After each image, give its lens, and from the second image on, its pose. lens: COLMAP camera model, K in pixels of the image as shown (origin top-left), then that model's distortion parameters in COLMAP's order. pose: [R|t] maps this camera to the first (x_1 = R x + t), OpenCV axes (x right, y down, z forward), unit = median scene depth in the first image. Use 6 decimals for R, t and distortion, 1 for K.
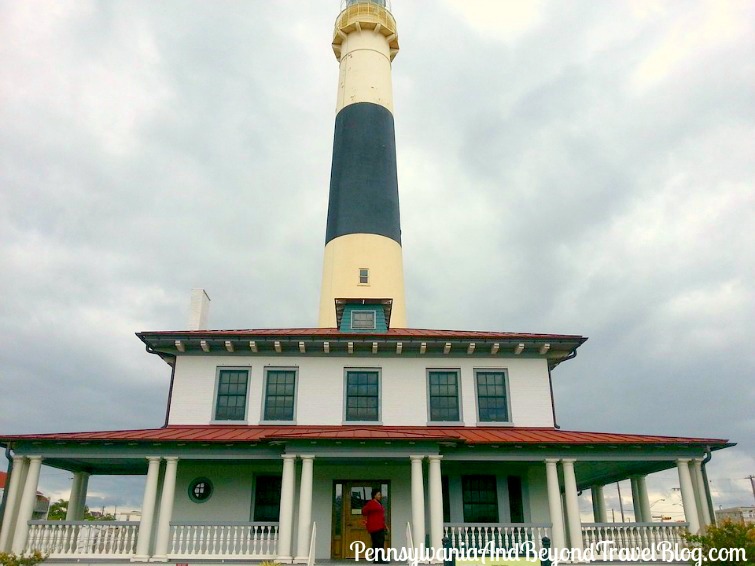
lens RADIAL K [[383.6, 0, 372.1], [0, 383.6, 270.5], [0, 0, 1]] dist [-0.004948, 0.001362]
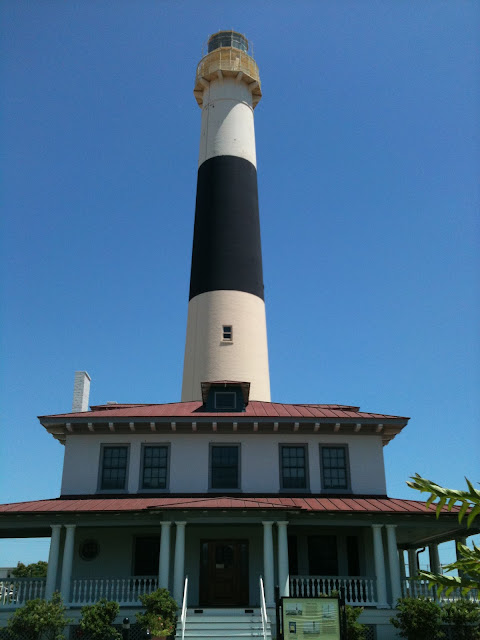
lens RADIAL K [[436.7, 0, 239.1], [0, 436.7, 299.4], [0, 0, 1]] dist [0.044134, -0.016956]
pose [[0.999991, -0.003913, 0.001878, 0.018705], [0.003856, 0.999547, 0.029842, -0.235303], [-0.001993, -0.029835, 0.999553, -0.344805]]
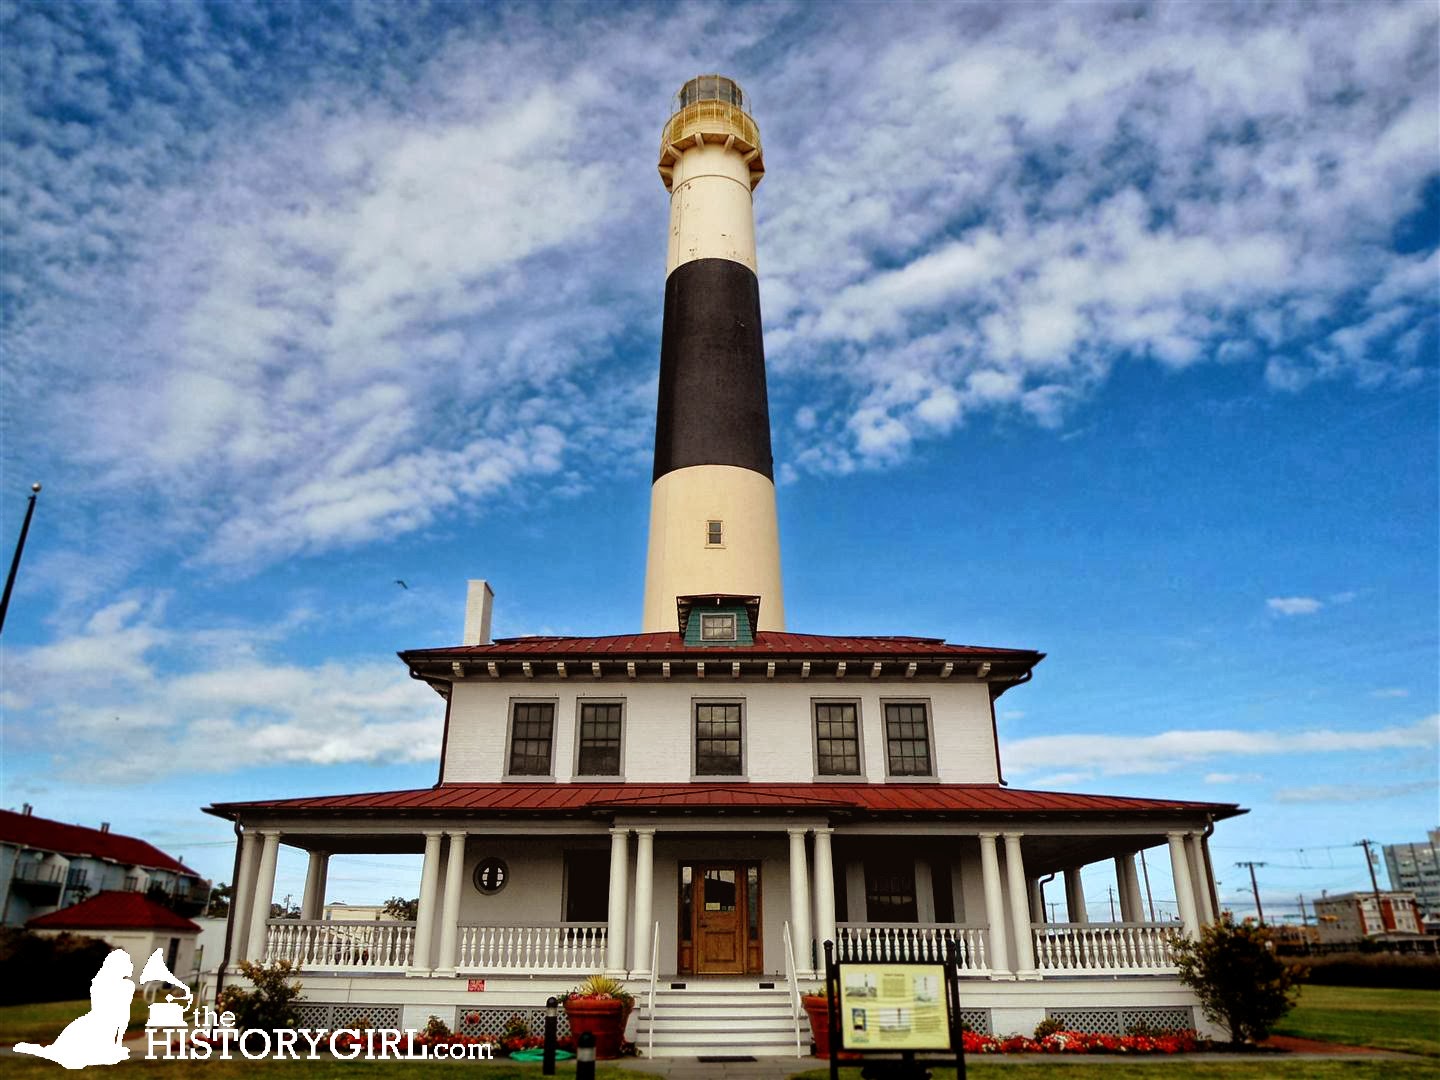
lens RADIAL K [[645.7, 0, 710.2], [0, 645.7, 492.9], [0, 0, 1]] dist [-0.004006, -0.001594]
pose [[0.999627, -0.015094, -0.022763, -0.008198], [0.014992, 0.999877, -0.004627, -0.114487], [0.022830, 0.004284, 0.999730, -0.169602]]
